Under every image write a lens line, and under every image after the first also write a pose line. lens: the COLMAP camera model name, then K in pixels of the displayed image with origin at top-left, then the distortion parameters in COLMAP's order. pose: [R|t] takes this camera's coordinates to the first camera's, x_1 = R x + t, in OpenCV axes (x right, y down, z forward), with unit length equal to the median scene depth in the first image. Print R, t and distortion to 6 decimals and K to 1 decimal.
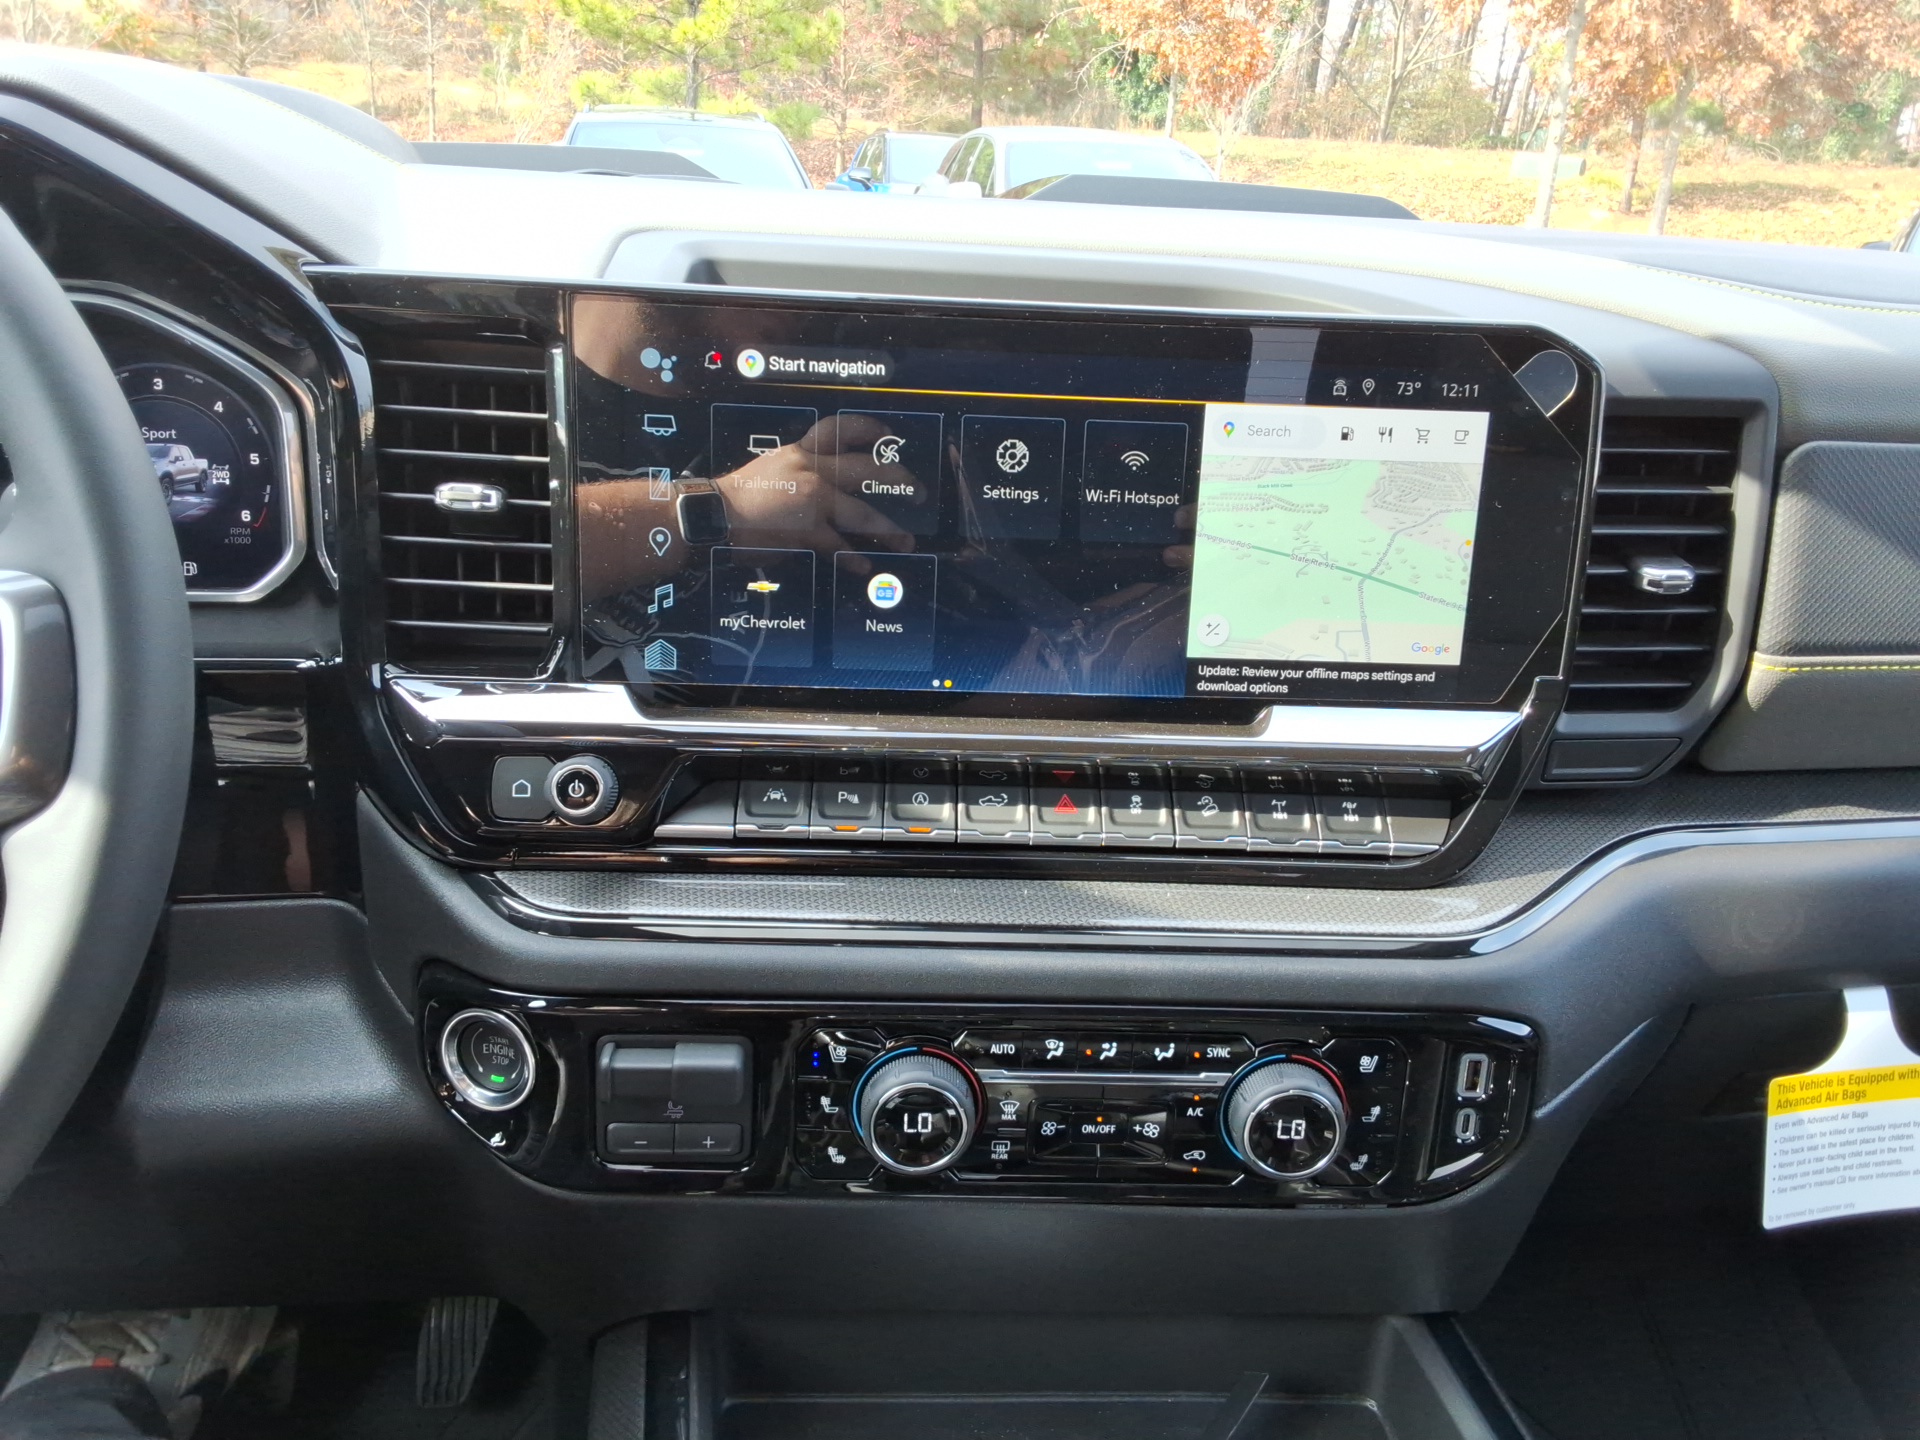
lens RADIAL K [[1541.2, 0, 975.4], [0, 1541.2, 704.7], [0, 0, 1]] dist [0.118131, -0.171566]
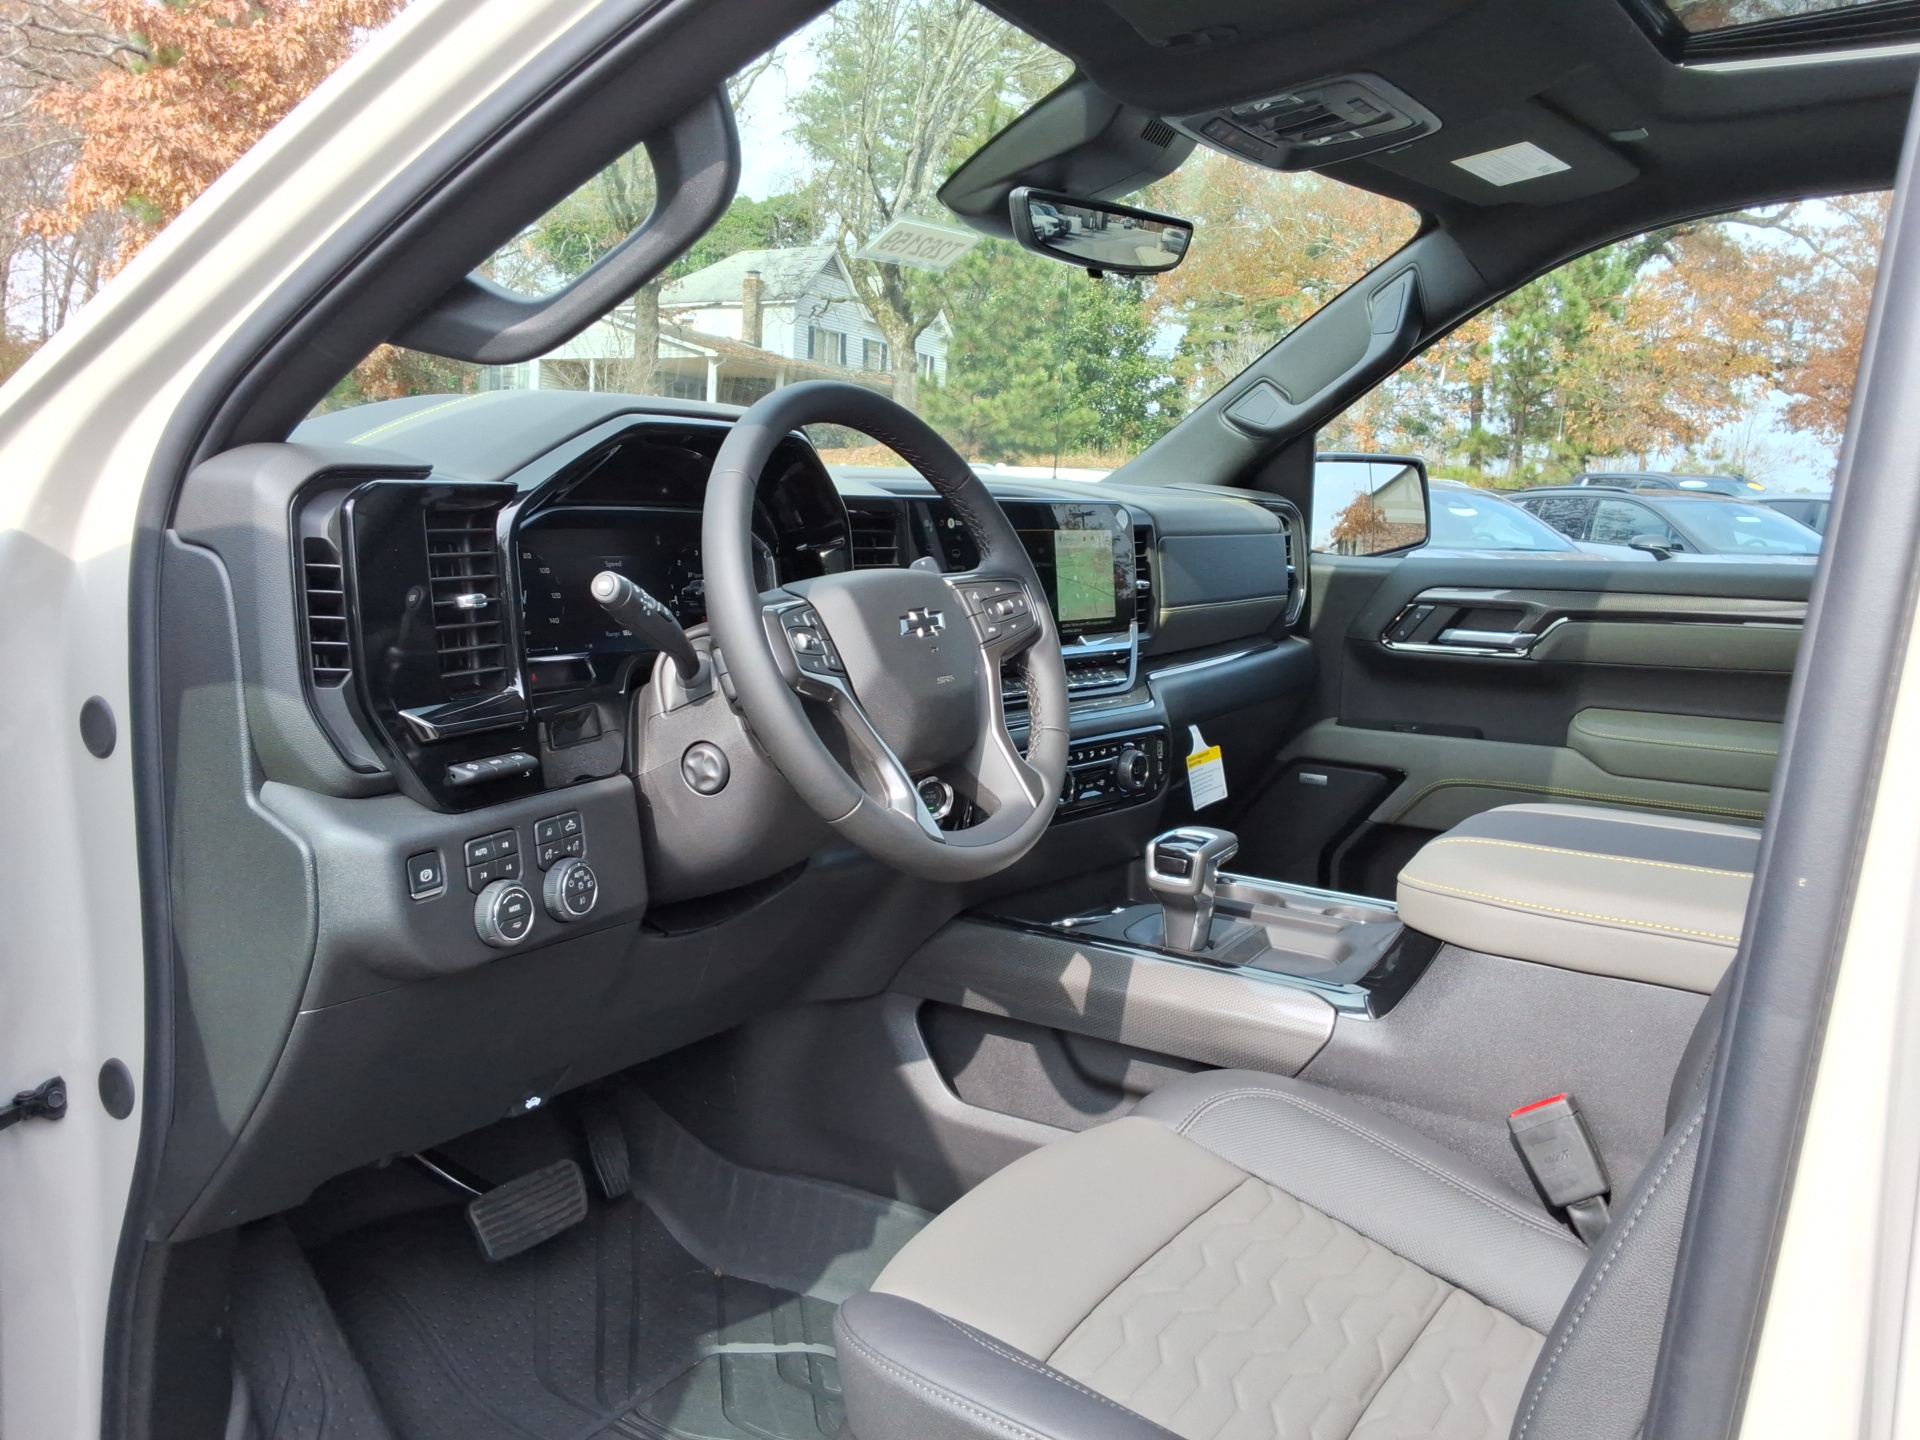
lens RADIAL K [[1541.2, 0, 975.4], [0, 1541.2, 704.7], [0, 0, 1]] dist [0.118131, -0.171566]
pose [[0.675234, -0.131530, 0.725782, -1.983917], [0.240356, 0.969501, -0.047918, 0.210748], [-0.697344, 0.206802, 0.686254, -0.756891]]
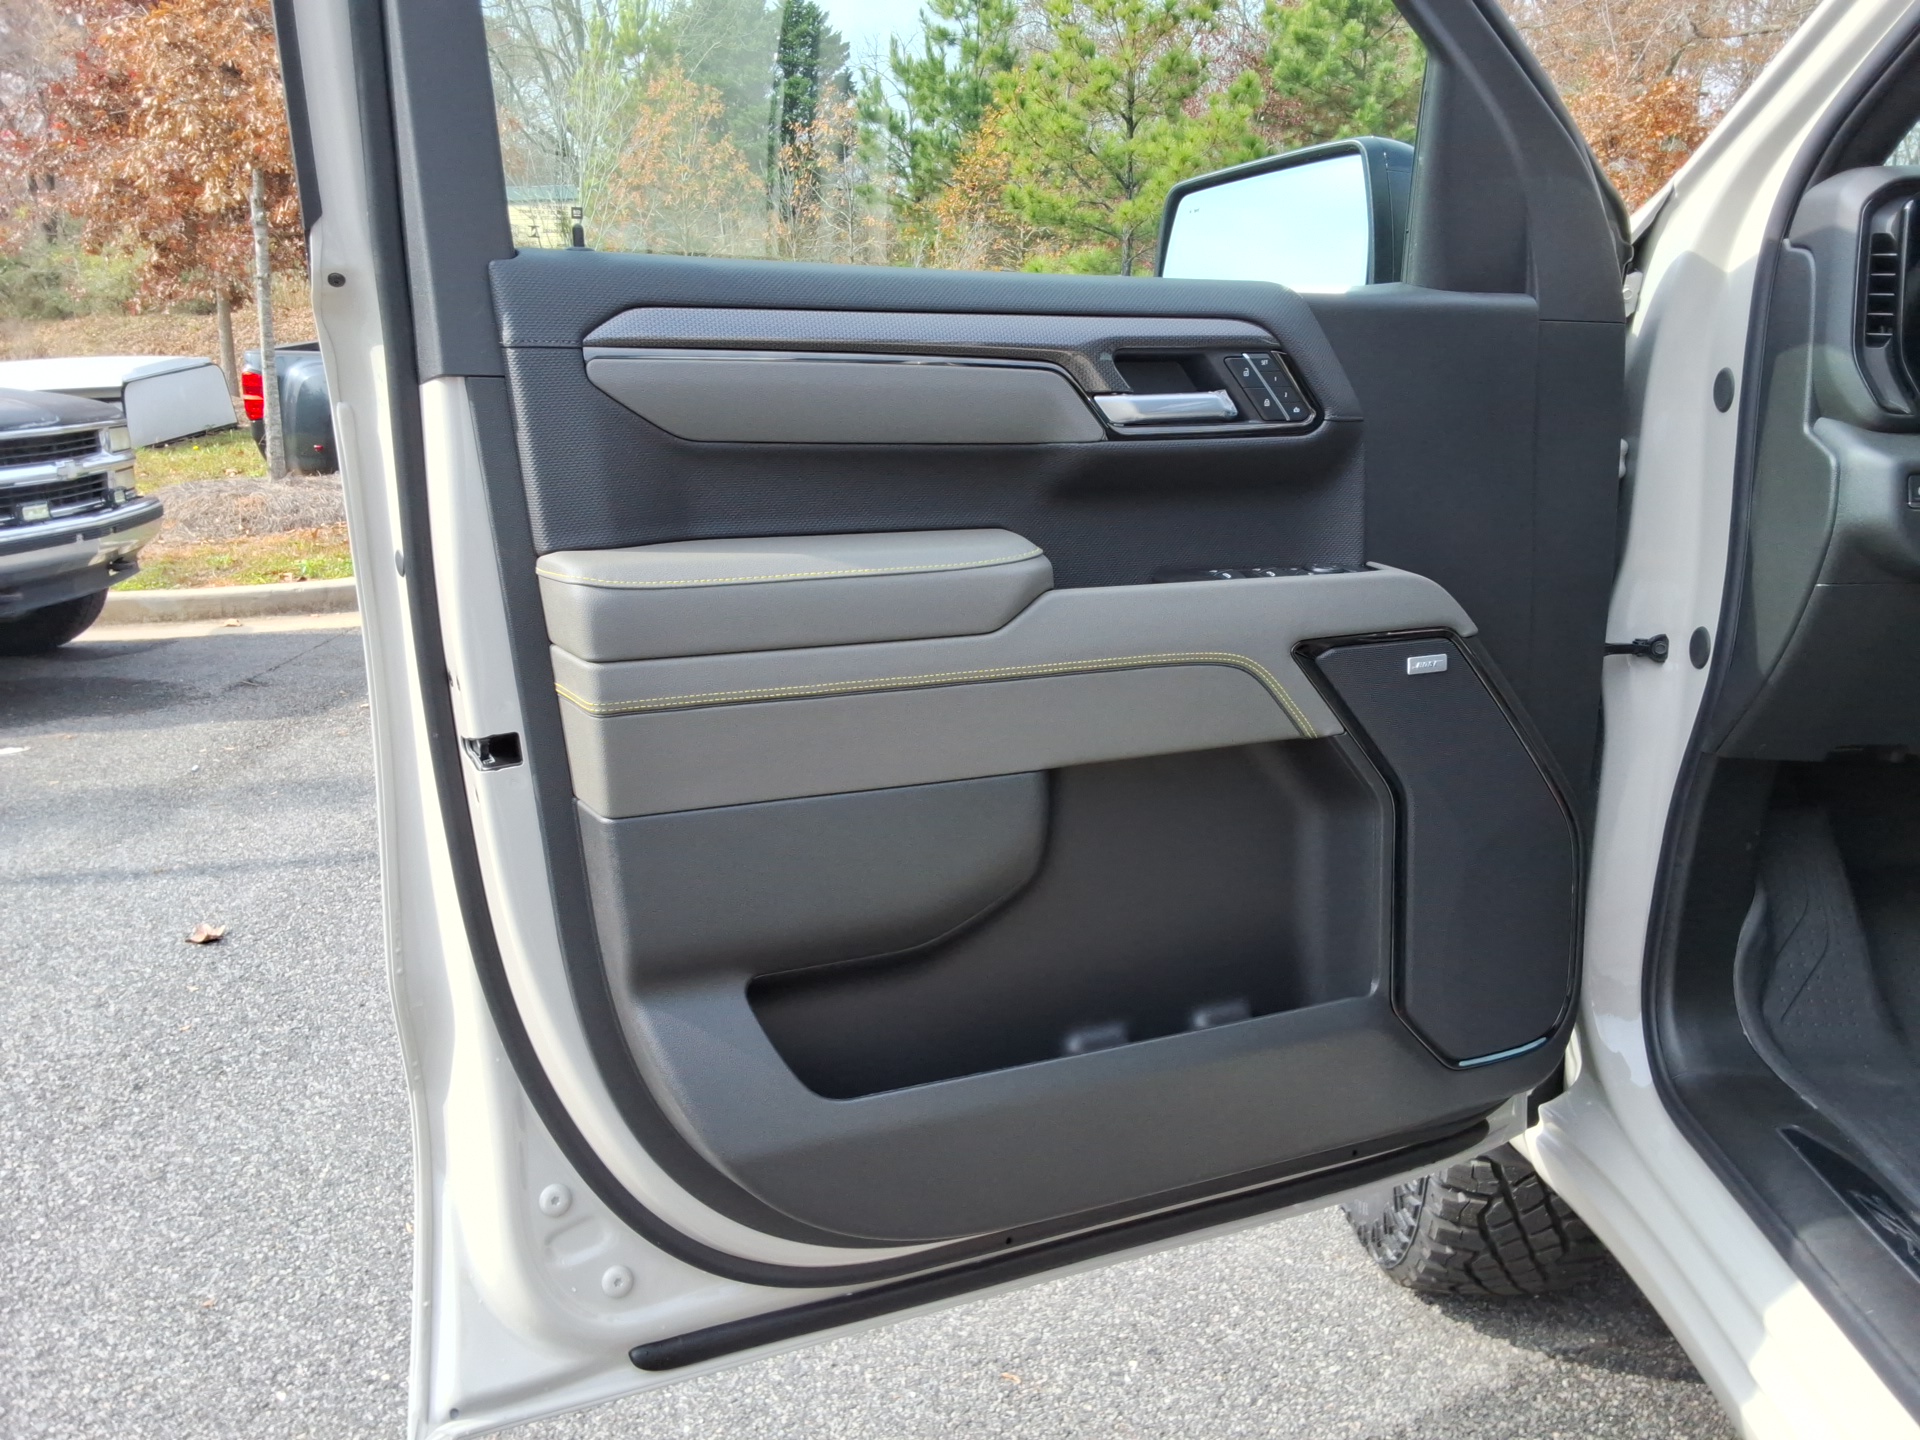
lens RADIAL K [[1552.6, 0, 959.8], [0, 1552.6, 697.5], [0, 0, 1]] dist [0.115291, -0.194875]
pose [[0.975594, -0.016187, -0.218985, -2.021167], [-0.006945, 0.994505, -0.104454, 0.659765], [0.219473, 0.103426, 0.970121, -1.502066]]
